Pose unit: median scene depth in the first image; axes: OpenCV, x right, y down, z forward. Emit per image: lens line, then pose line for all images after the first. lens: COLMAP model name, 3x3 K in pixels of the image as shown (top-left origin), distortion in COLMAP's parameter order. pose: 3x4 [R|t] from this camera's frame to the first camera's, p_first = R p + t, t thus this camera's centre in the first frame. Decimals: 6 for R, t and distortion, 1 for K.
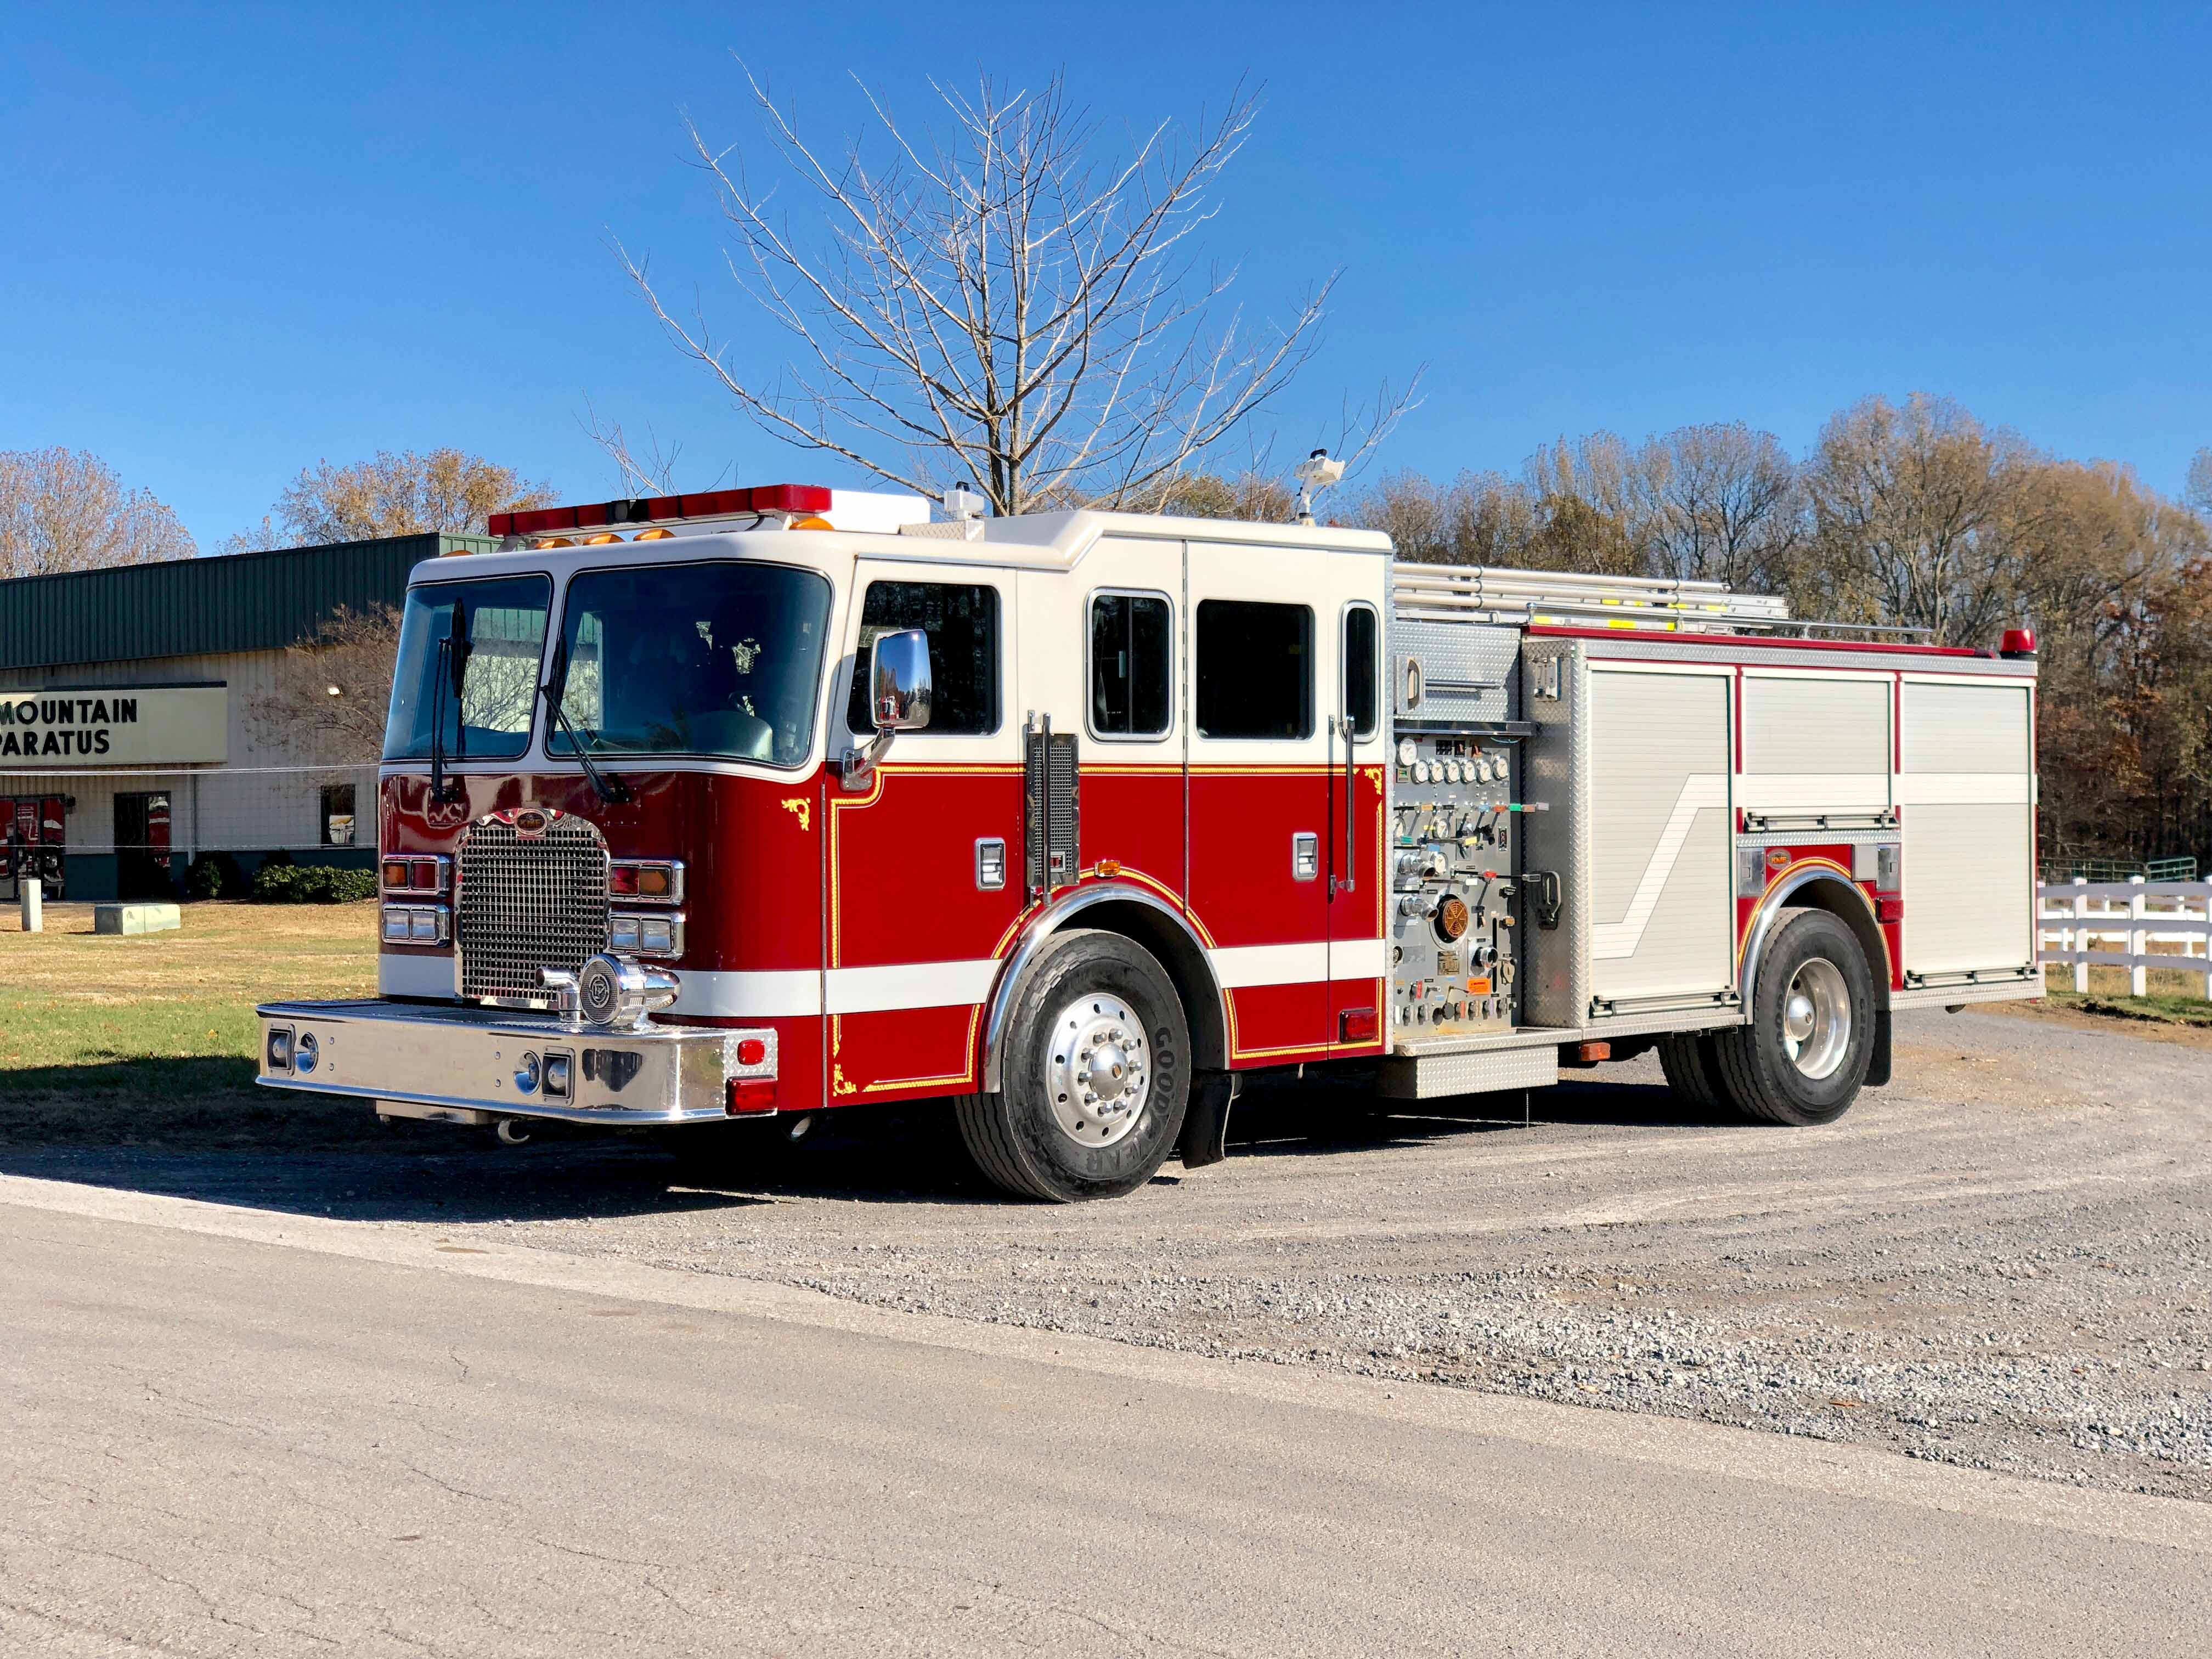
lens RADIAL K [[3586.2, 0, 1106.0], [0, 3586.2, 829.5], [0, 0, 1]] dist [-0.135210, -0.021306]
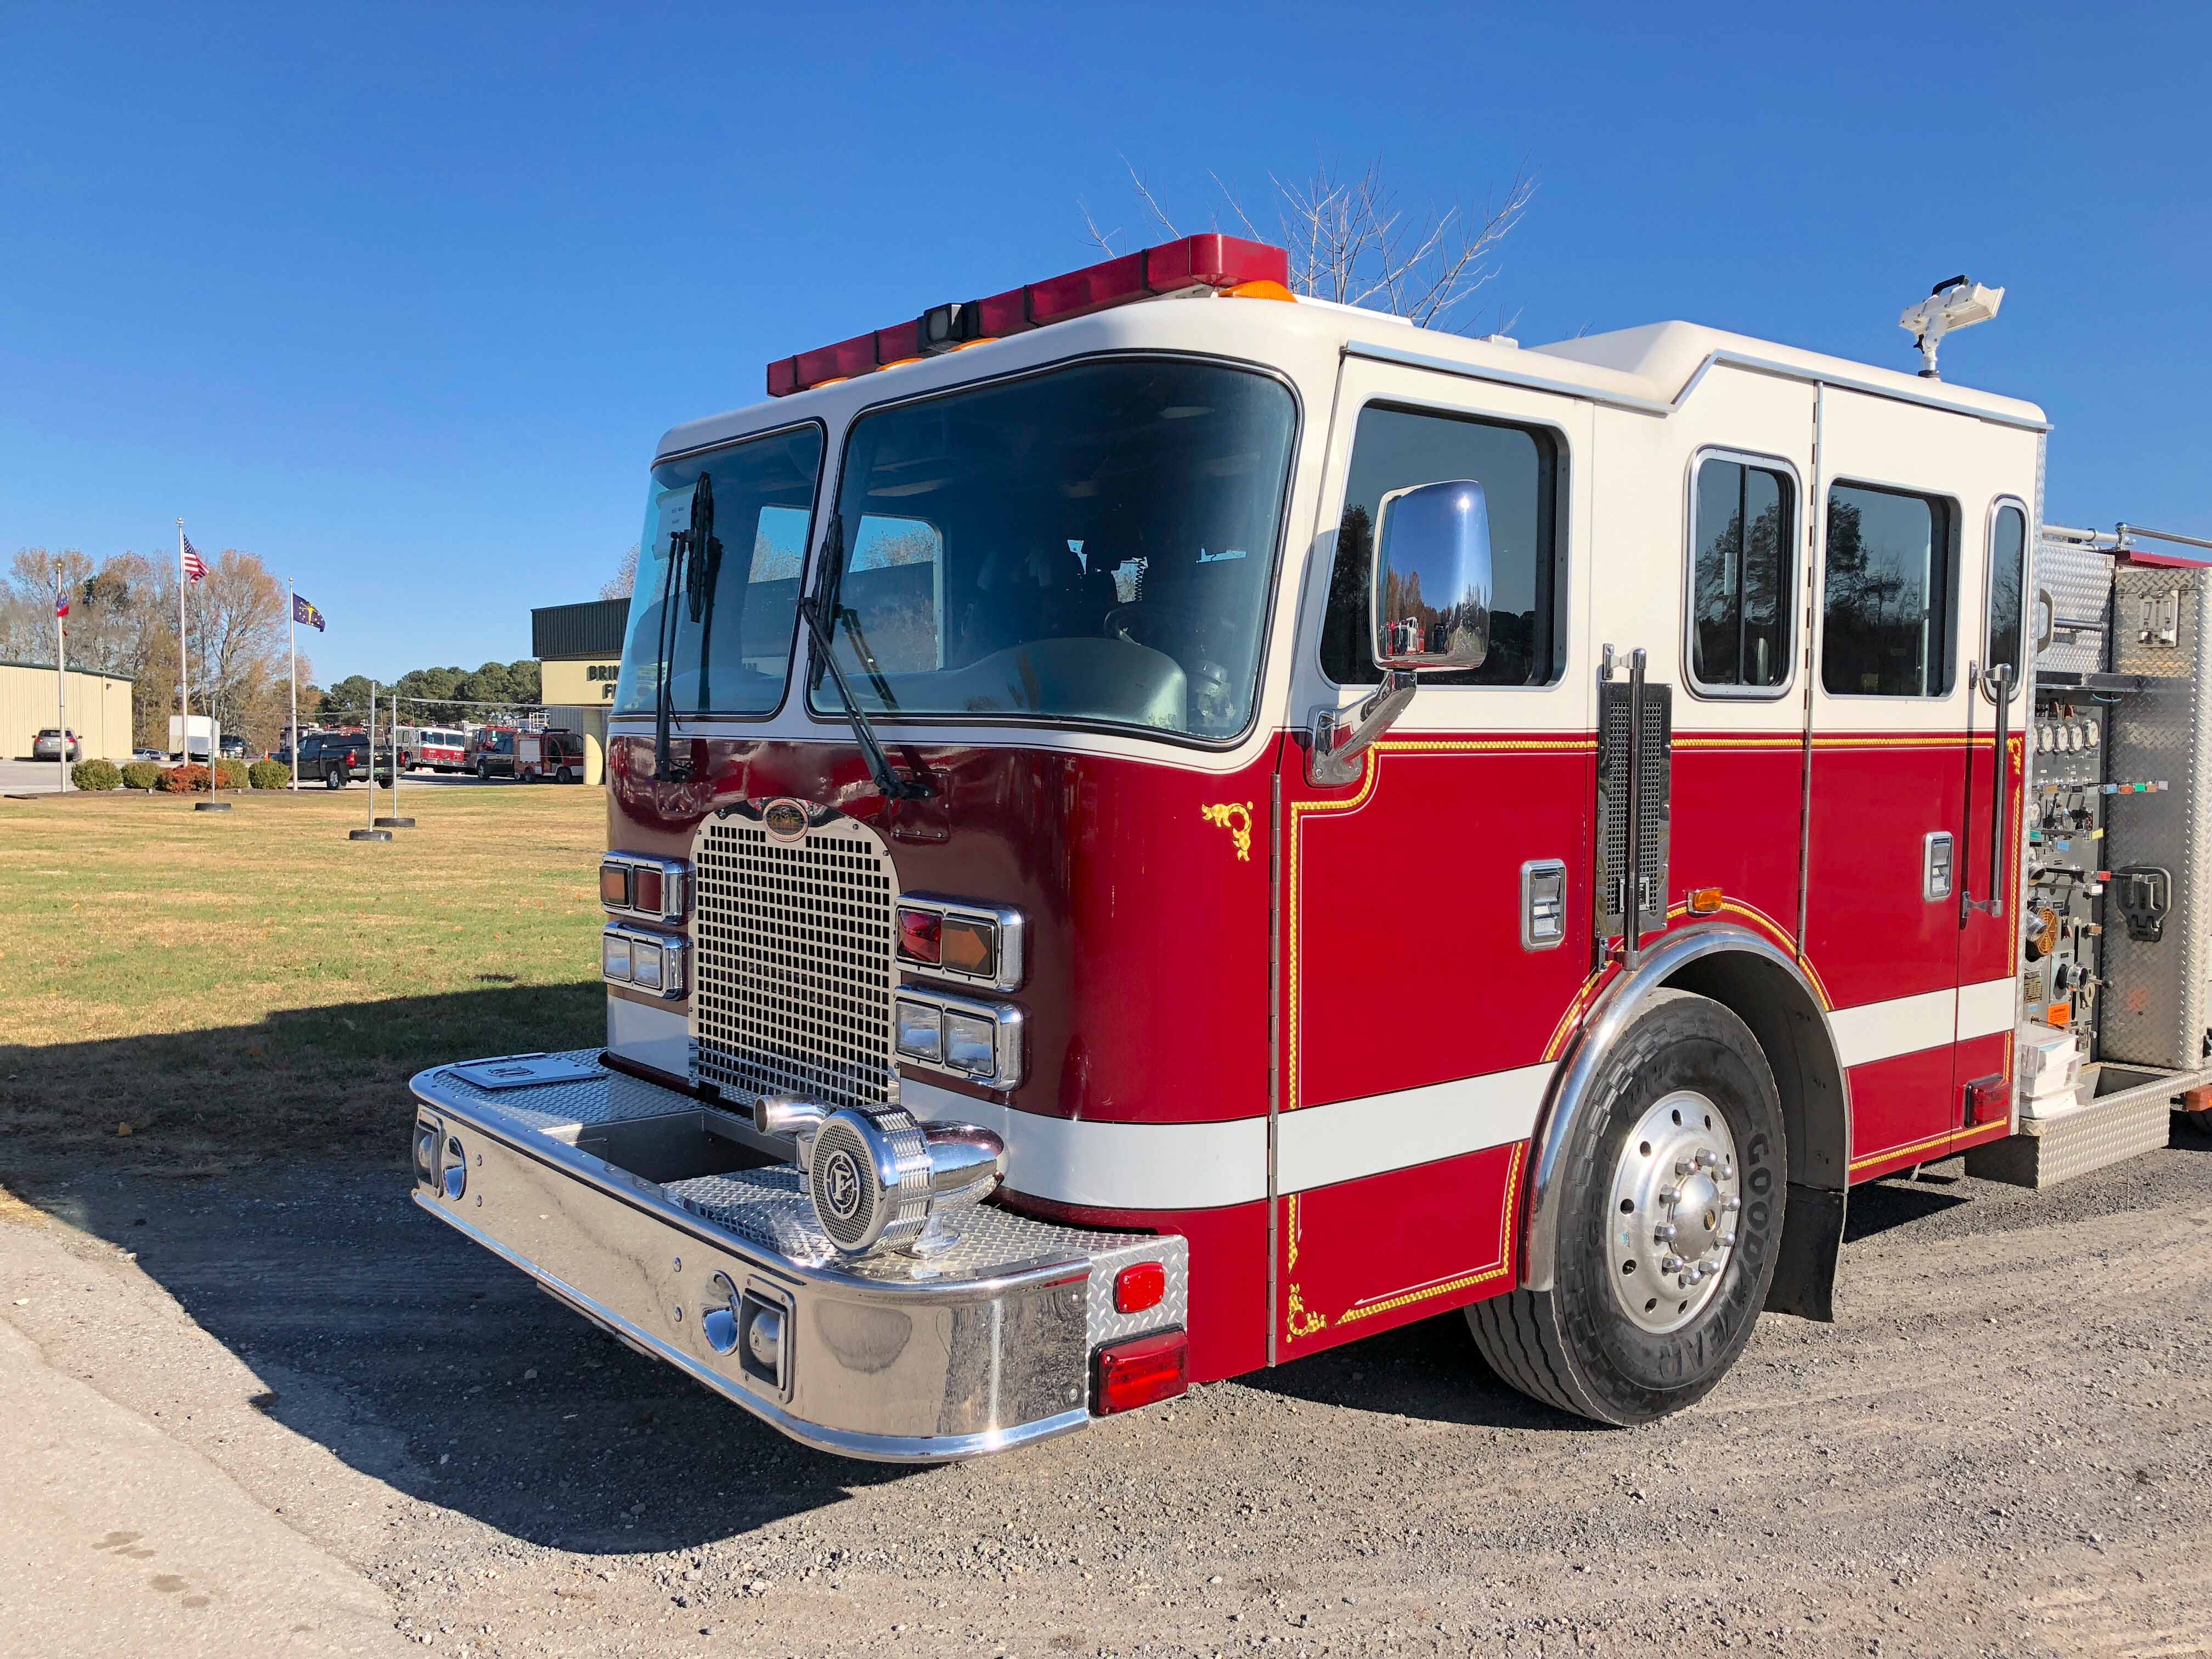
lens RADIAL K [[1858.4, 0, 1106.0], [0, 1858.4, 829.5], [0, 0, 1]] dist [-0.001046, -0.004541]
pose [[0.994149, 0.015389, -0.106911, -0.069912], [-0.010041, 0.998680, 0.050380, -0.017131], [0.107545, -0.049012, 0.992991, 0.674391]]
